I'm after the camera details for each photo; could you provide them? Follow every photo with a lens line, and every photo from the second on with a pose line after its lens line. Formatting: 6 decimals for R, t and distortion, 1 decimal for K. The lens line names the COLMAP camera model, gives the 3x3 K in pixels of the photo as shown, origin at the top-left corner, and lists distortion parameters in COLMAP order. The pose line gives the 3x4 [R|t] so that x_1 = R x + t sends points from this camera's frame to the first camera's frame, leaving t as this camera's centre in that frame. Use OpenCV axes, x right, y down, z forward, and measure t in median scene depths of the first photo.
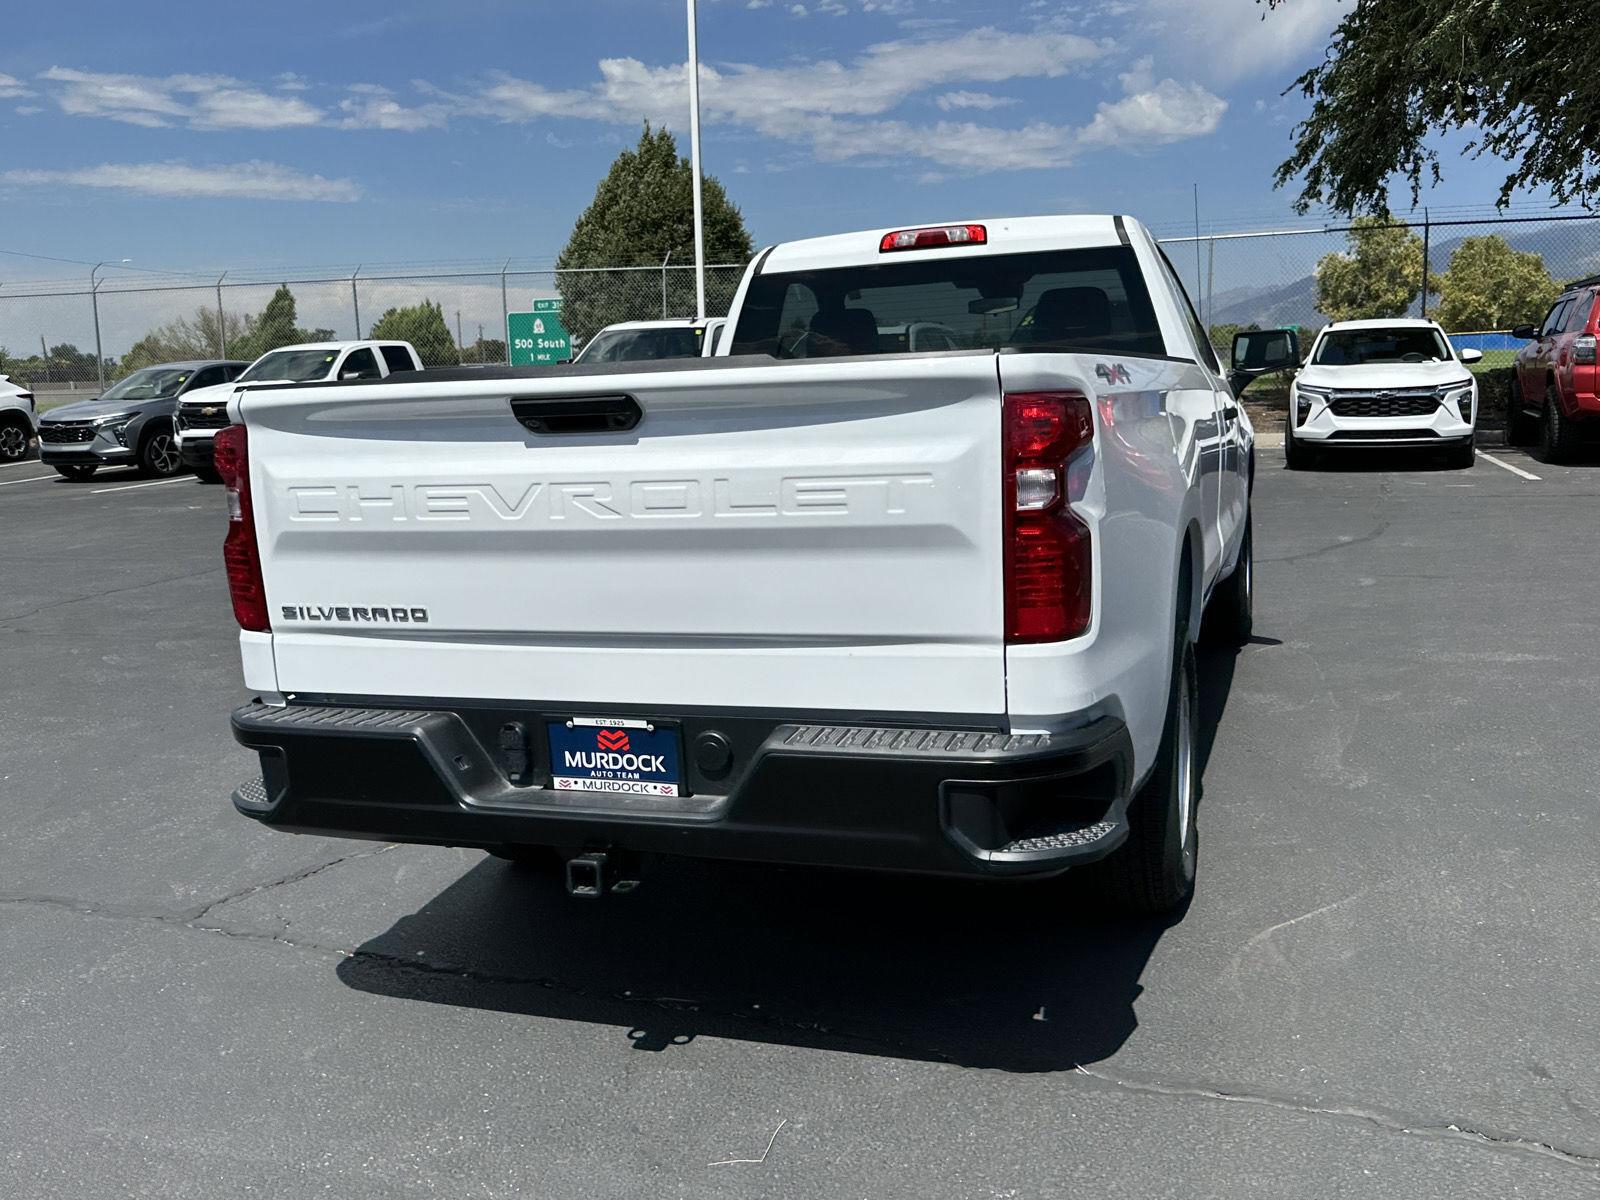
lens RADIAL K [[1383.0, 0, 823.7], [0, 1383.0, 596.9], [0, 0, 1]] dist [0.165140, -0.319235]
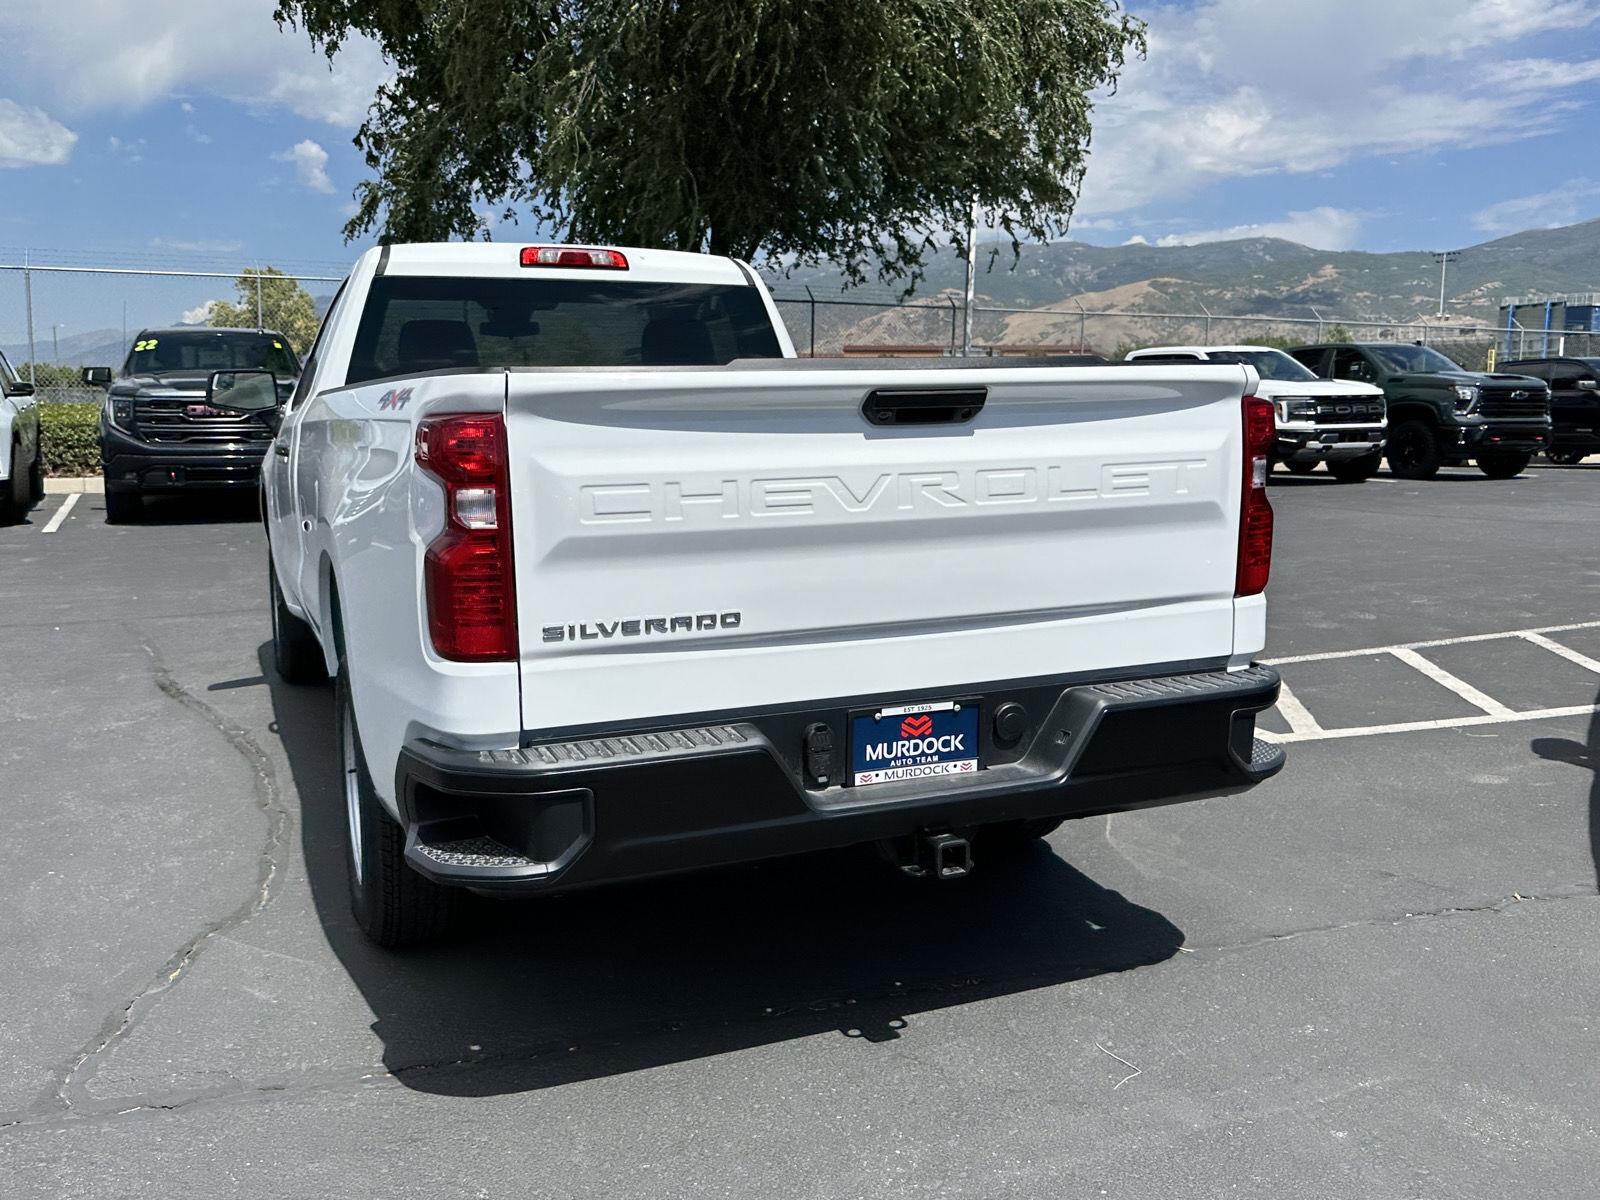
lens RADIAL K [[1383.0, 0, 823.7], [0, 1383.0, 596.9], [0, 0, 1]] dist [0.165140, -0.319235]
pose [[0.742237, -0.060087, 0.667438, -0.859699], [0.084949, 0.996374, -0.004769, 0.007156], [-0.664731, 0.060238, 0.744650, 0.275417]]
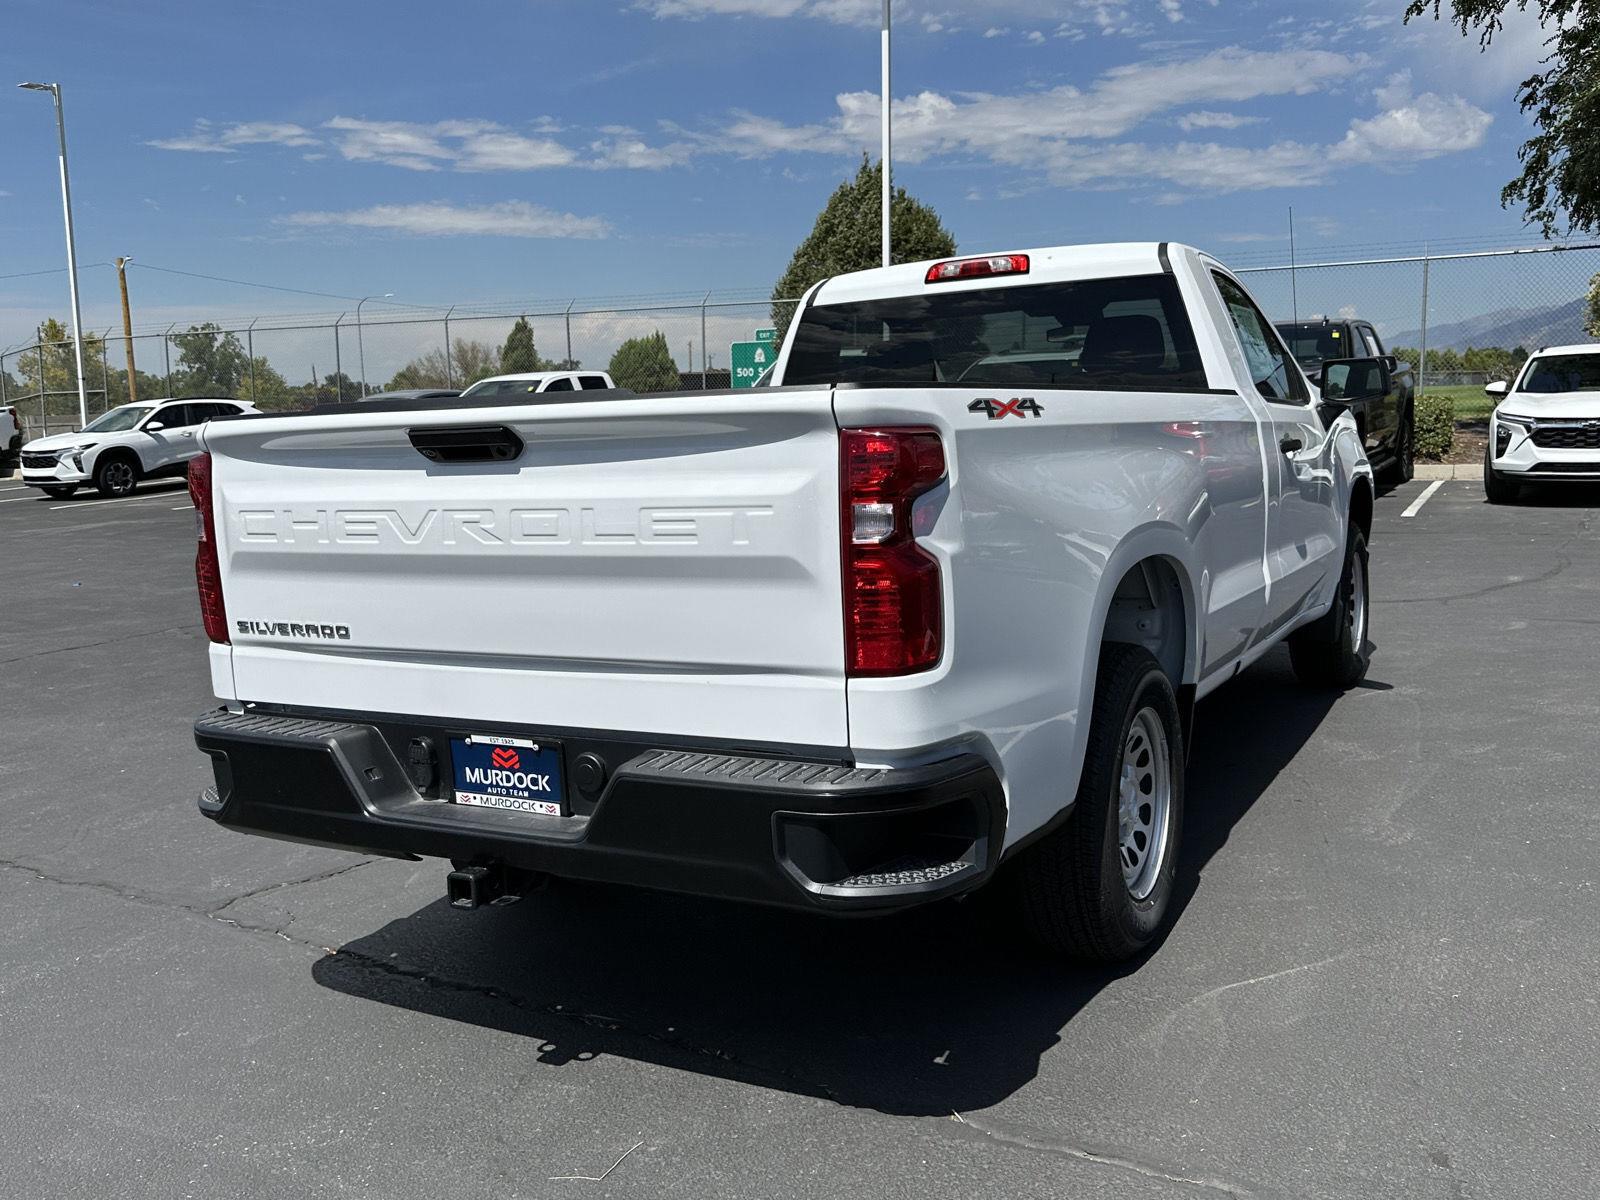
lens RADIAL K [[1389.4, 0, 808.6], [0, 1389.4, 581.1], [0, 0, 1]] dist [0.150411, -0.293874]
pose [[0.986234, 0.021921, -0.163896, 0.234226], [-0.026822, 0.999255, -0.027745, -0.005677], [0.163166, 0.031759, 0.986087, 0.004485]]
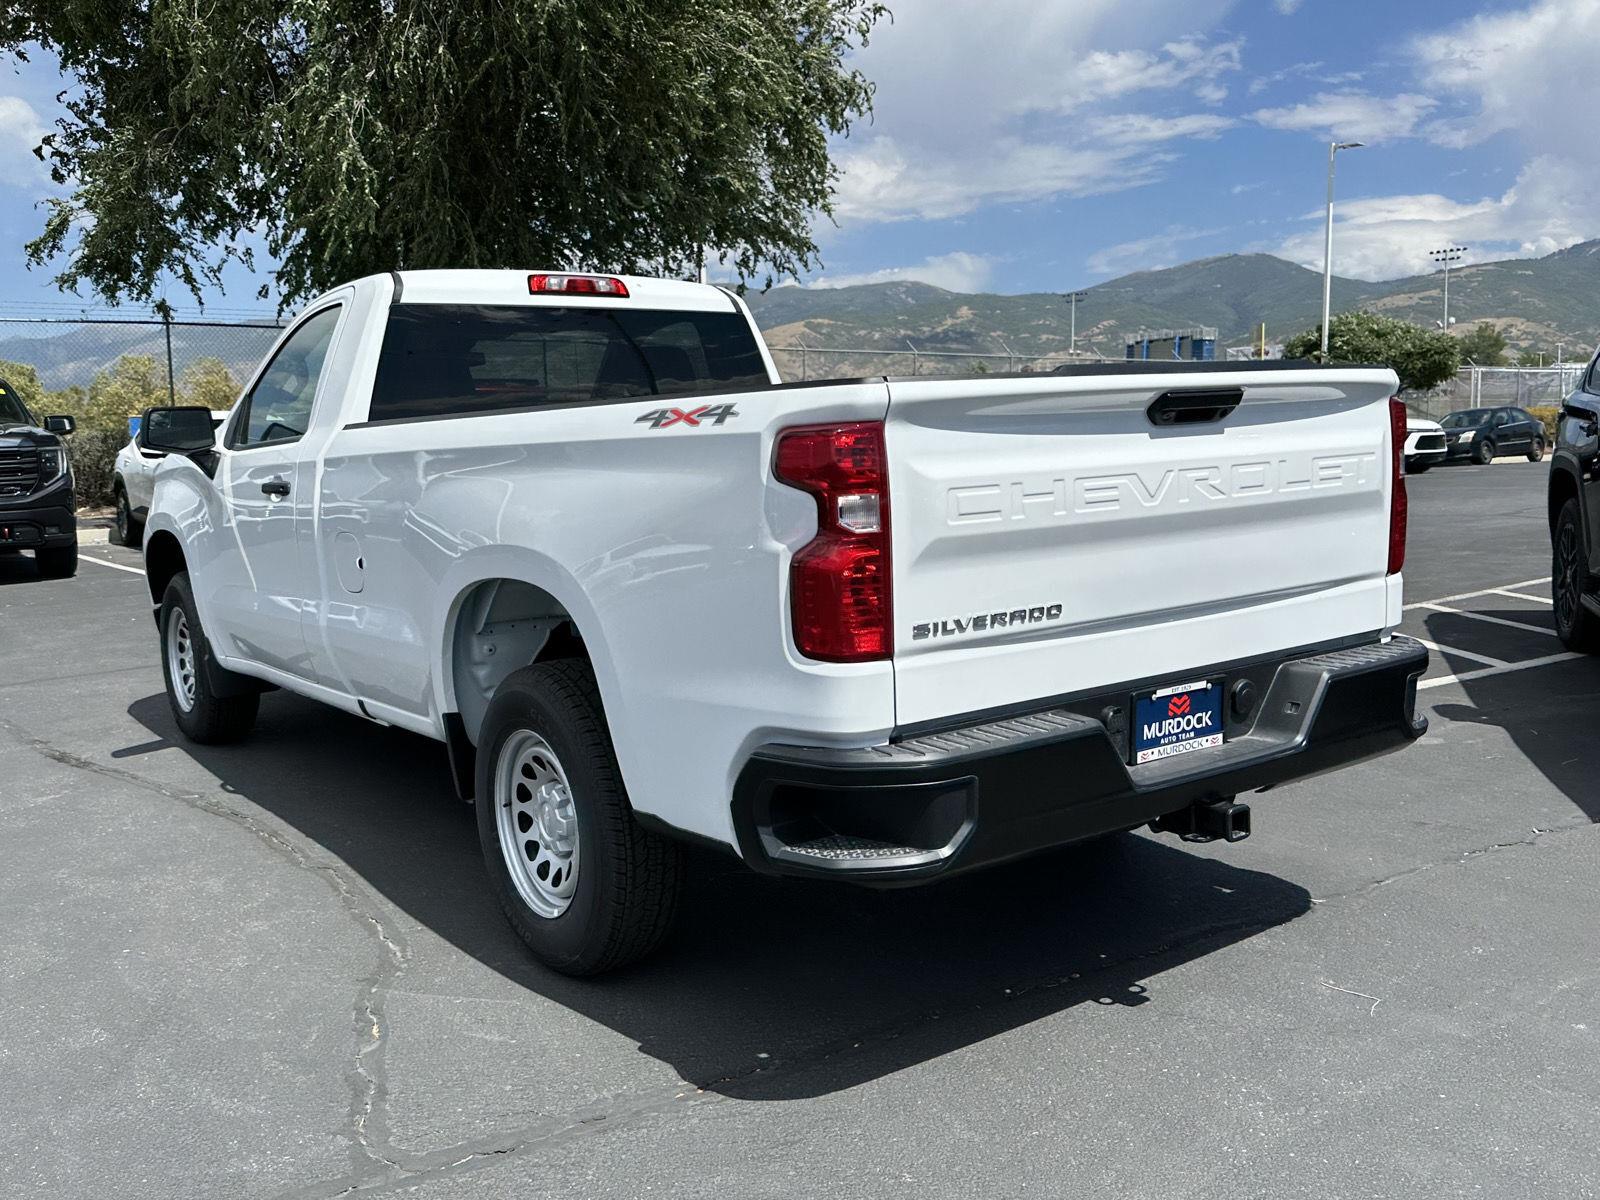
lens RADIAL K [[1383.0, 0, 823.7], [0, 1383.0, 596.9], [0, 0, 1]] dist [0.165140, -0.319235]
pose [[0.571924, -0.076553, 0.816727, -1.185229], [0.140337, 0.990089, -0.005470, -0.014980], [-0.808213, 0.117745, 0.576999, 0.568470]]
